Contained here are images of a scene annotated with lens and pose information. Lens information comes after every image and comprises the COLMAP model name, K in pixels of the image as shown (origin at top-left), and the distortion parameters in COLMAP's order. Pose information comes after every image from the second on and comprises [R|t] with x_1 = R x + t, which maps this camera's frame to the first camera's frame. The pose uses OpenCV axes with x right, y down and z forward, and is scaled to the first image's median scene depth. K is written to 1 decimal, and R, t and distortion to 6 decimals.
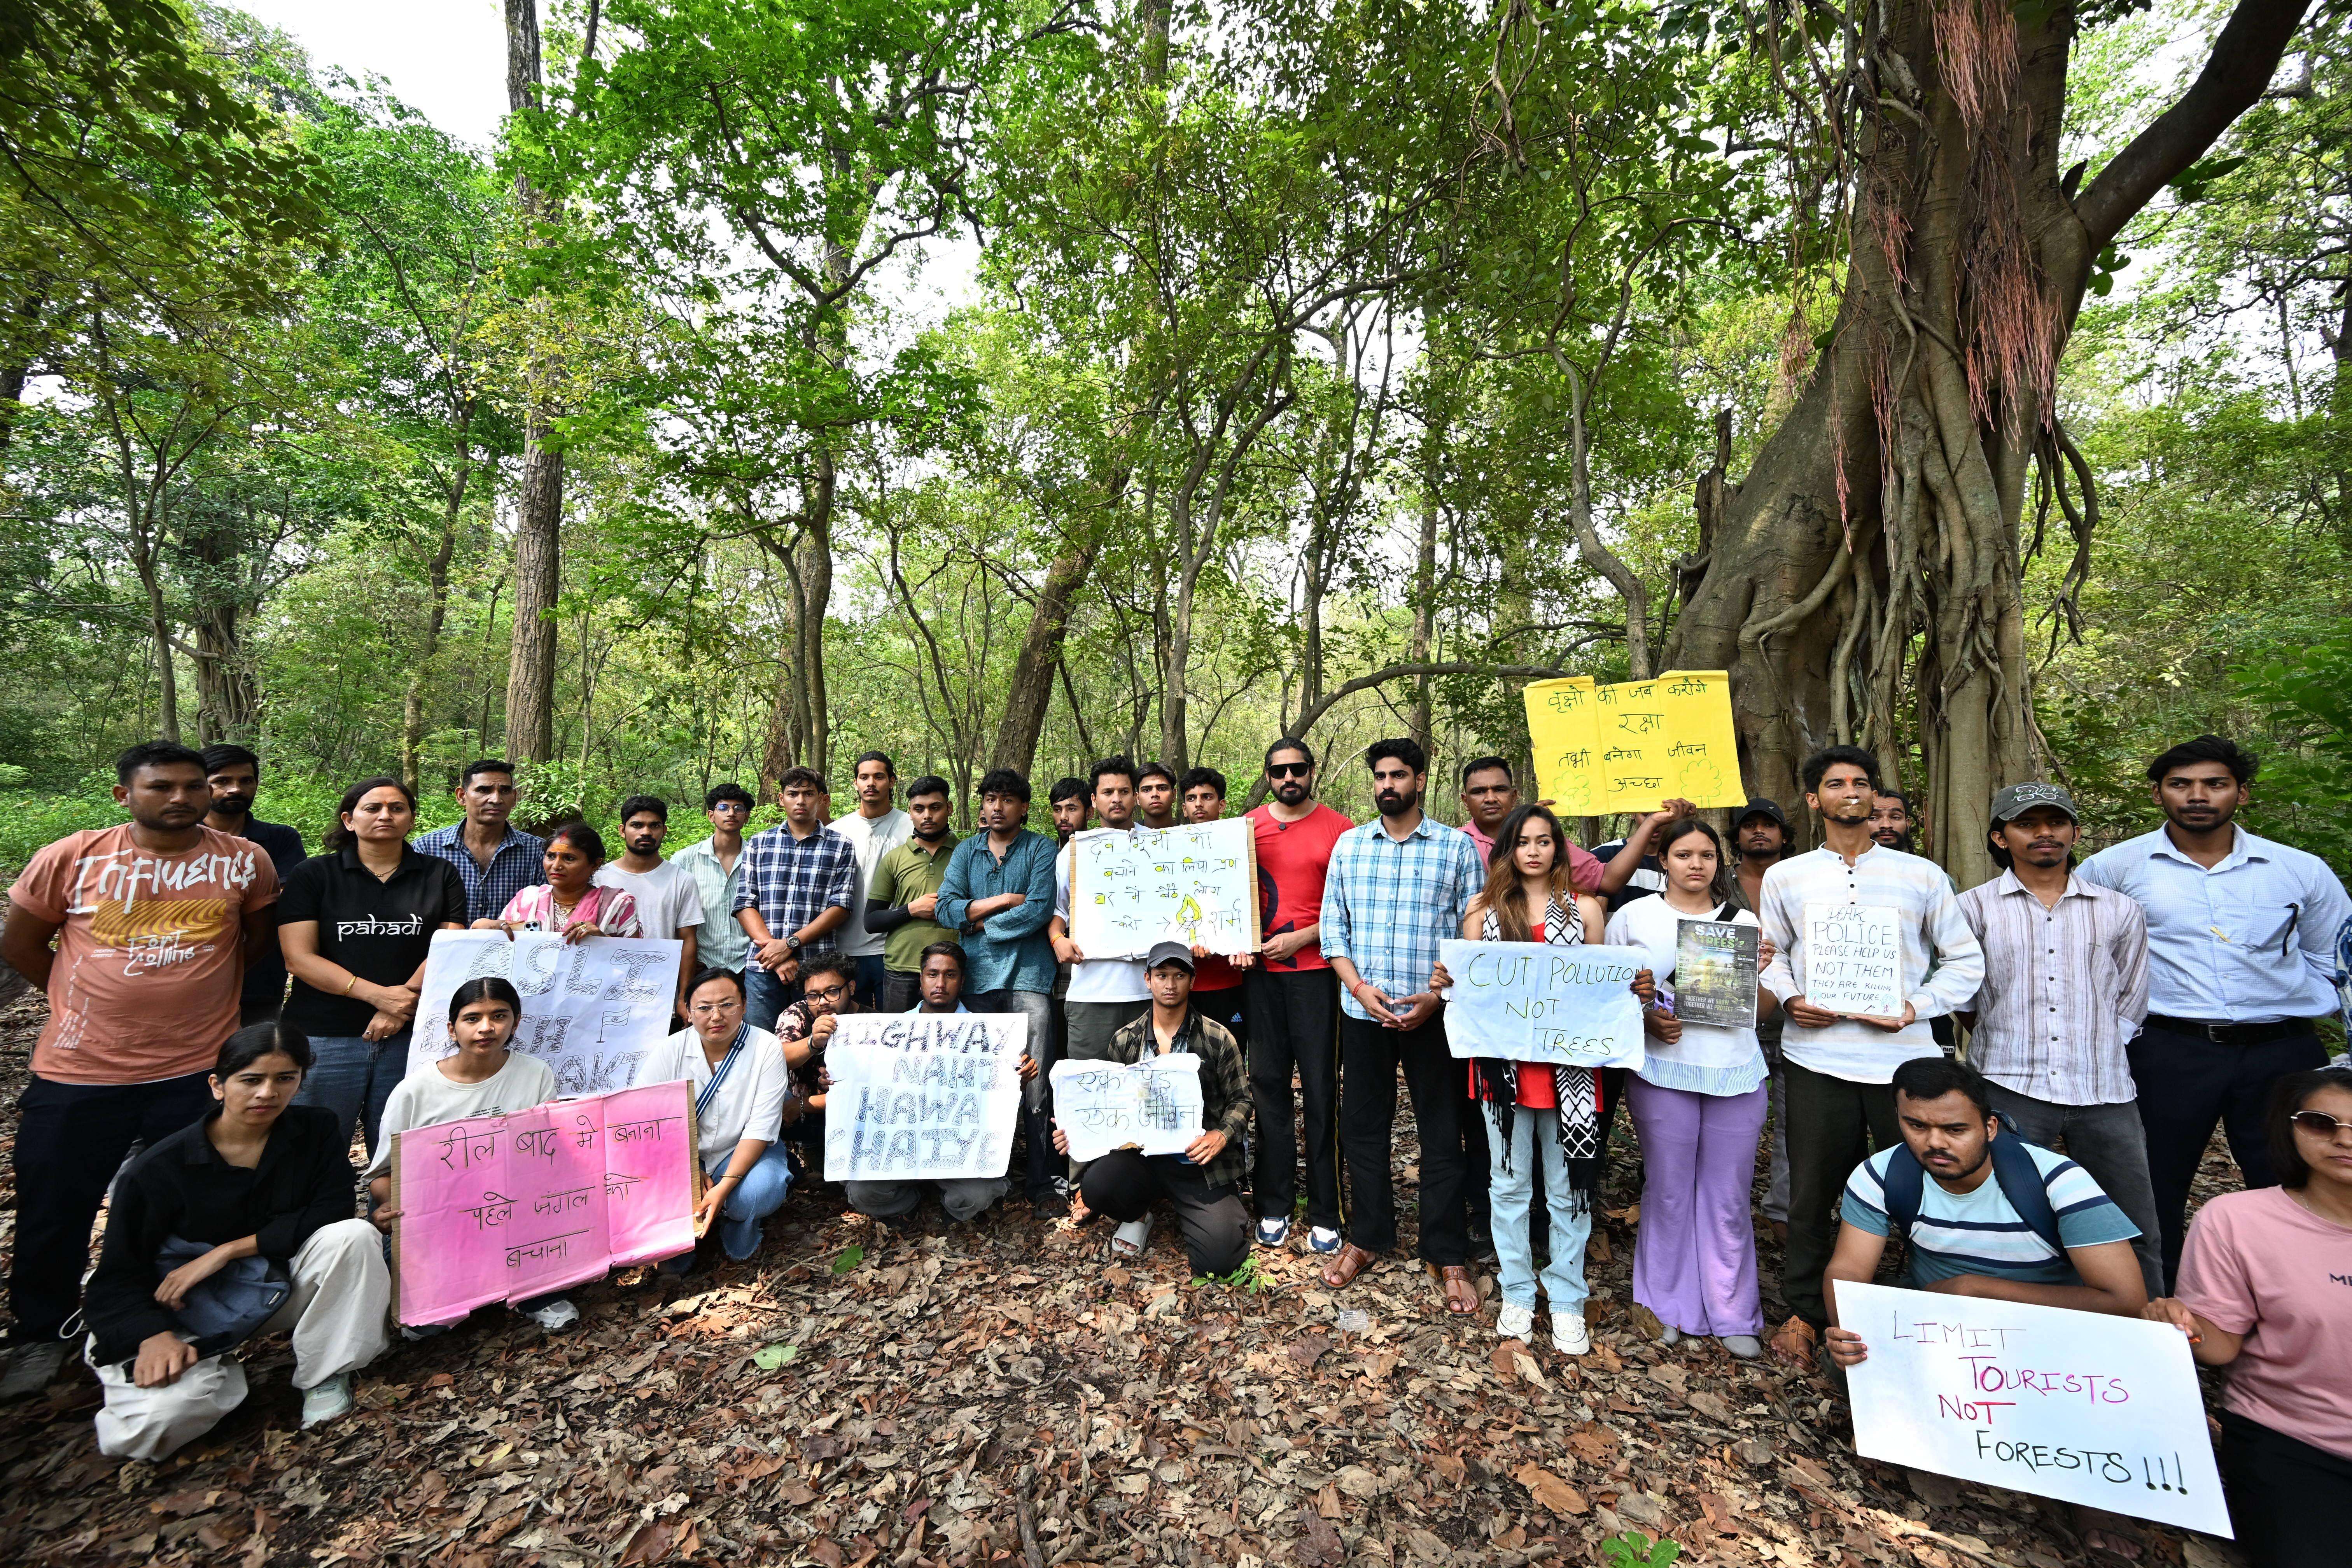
lens RADIAL K [[942.3, 0, 1176.0], [0, 942.3, 784.0], [0, 0, 1]] dist [-0.000181, 0.000046]
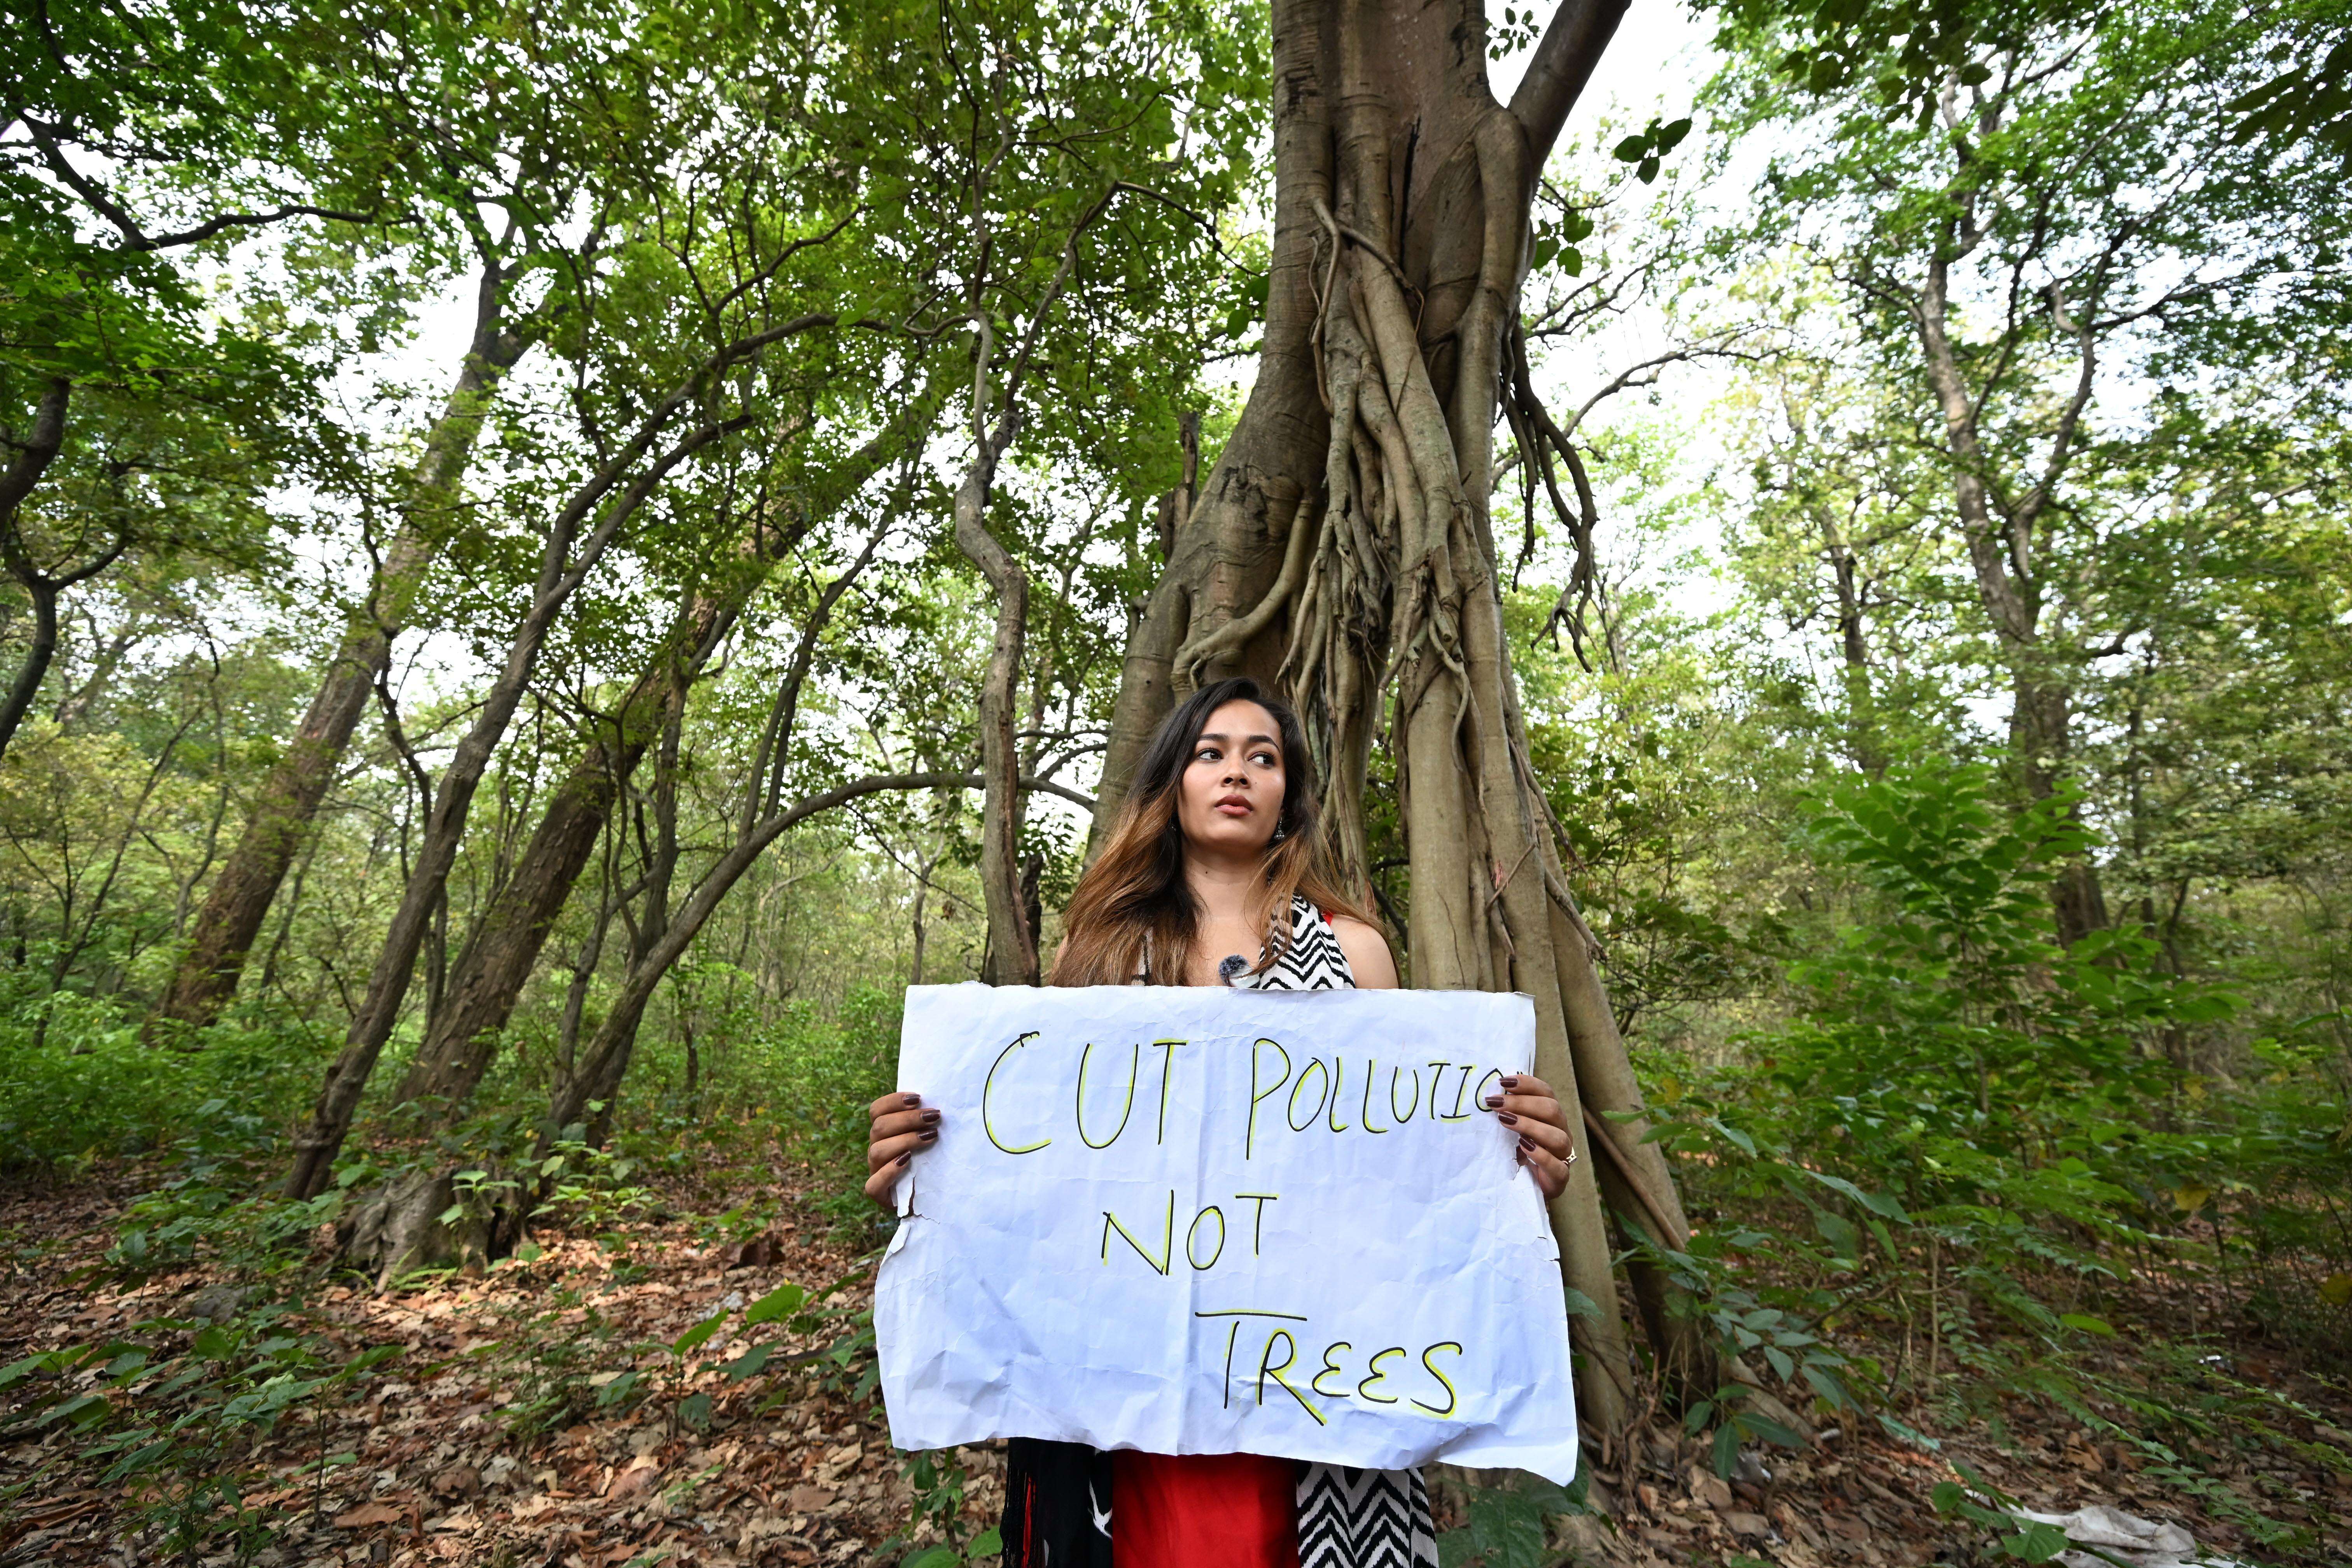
lens RADIAL K [[942.3, 0, 1176.0], [0, 942.3, 784.0], [0, 0, 1]] dist [-0.000181, 0.000046]
pose [[0.974616, 0.136471, 0.177482, 0.566861], [-0.069497, 0.937994, -0.339615, 0.166127], [-0.212825, 0.318659, 0.923668, 0.471658]]
